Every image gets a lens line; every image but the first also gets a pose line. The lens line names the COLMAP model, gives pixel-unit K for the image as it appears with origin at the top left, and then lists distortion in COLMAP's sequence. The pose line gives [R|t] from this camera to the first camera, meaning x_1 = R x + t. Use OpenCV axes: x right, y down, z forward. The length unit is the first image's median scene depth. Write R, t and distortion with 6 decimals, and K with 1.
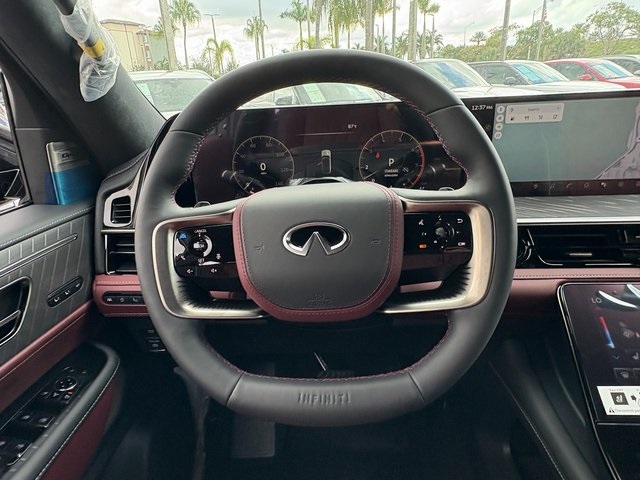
lens RADIAL K [[415.6, 0, 308.5], [0, 415.6, 236.8], [0, 0, 1]] dist [-0.001220, -0.000050]
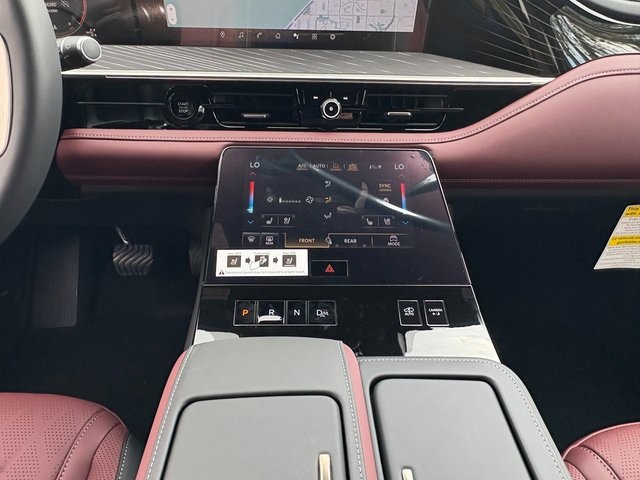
lens RADIAL K [[416.8, 0, 316.9], [0, 416.8, 237.1], [0, 0, 1]] dist [-0.005932, 0.001123]
pose [[0.991591, -0.002528, 0.129389, 0.614288], [-0.032986, 0.961850, 0.271583, 0.042313], [-0.125139, -0.273567, 0.953678, 0.029155]]
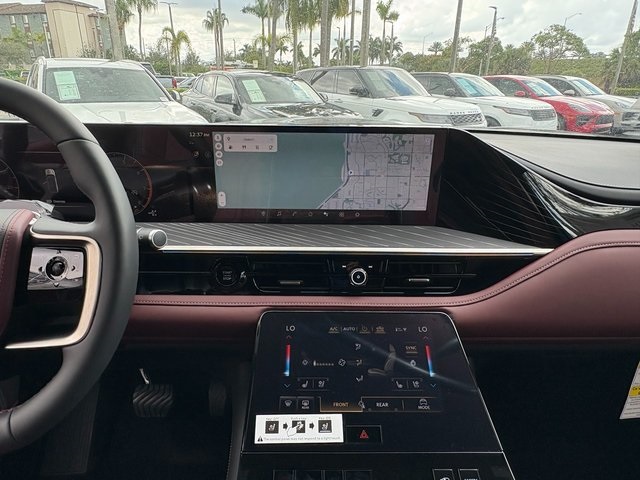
lens RADIAL K [[413.5, 0, 316.6], [0, 413.5, 239.5], [0, 0, 1]] dist [-0.003211, 0.002044]
pose [[0.993246, 0.024443, 0.113424, 0.549365], [-0.025623, 0.999632, 0.008957, -0.068661], [-0.113164, -0.011803, 0.993506, -0.025381]]
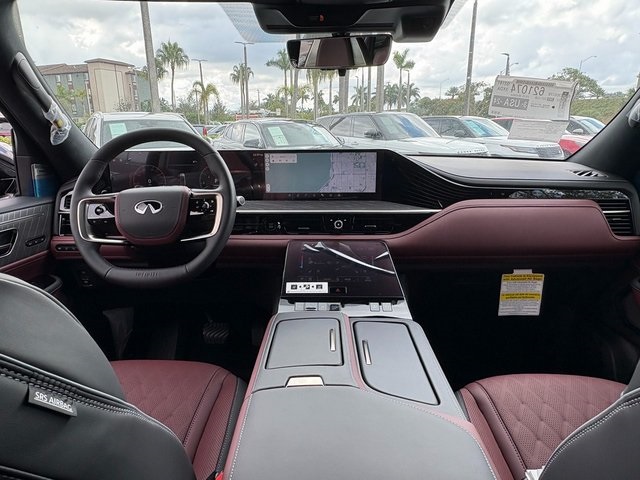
lens RADIAL K [[416.8, 0, 316.9], [0, 416.8, 237.1], [0, 0, 1]] dist [-0.005932, 0.001123]
pose [[0.997897, 0.026533, 0.059147, 0.550536], [-0.020775, 0.995171, -0.095932, 0.252366], [-0.061407, 0.094501, 0.993629, -0.909270]]
